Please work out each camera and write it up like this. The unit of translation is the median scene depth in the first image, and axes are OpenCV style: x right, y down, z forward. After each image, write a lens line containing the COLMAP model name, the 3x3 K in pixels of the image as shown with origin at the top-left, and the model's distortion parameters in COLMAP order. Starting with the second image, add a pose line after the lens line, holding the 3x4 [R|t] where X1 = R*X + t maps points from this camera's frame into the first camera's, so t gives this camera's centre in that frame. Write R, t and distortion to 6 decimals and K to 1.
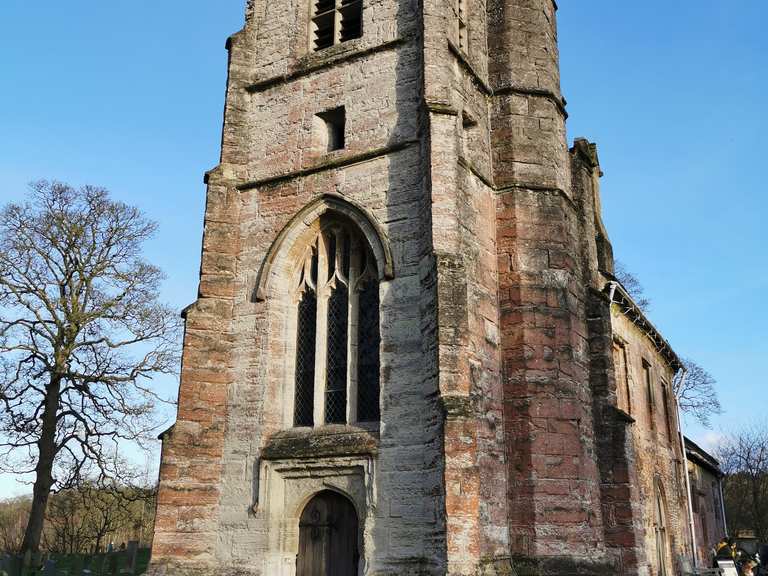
lens RADIAL K [[691.9, 0, 384.0], [0, 691.9, 288.0], [0, 0, 1]] dist [0.021900, 0.003787]
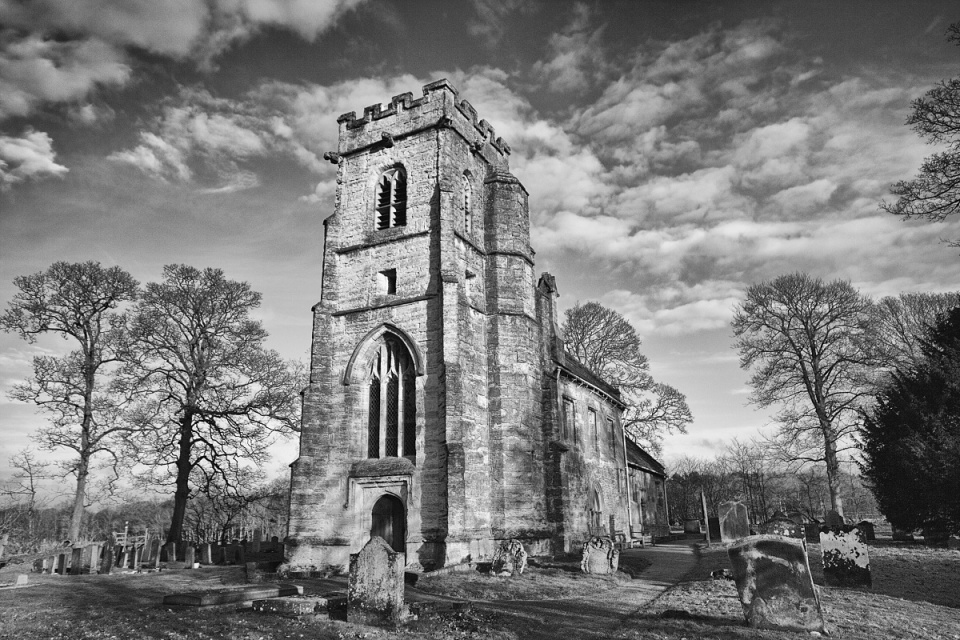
lens RADIAL K [[638.9, 0, 480.0], [0, 638.9, 320.0], [0, 0, 1]] dist [-0.000816, 0.000031]
pose [[0.998904, -0.009006, 0.045941, 0.076226], [0.007972, 0.999712, 0.022634, -0.172296], [-0.046132, -0.022243, 0.998688, -0.577384]]
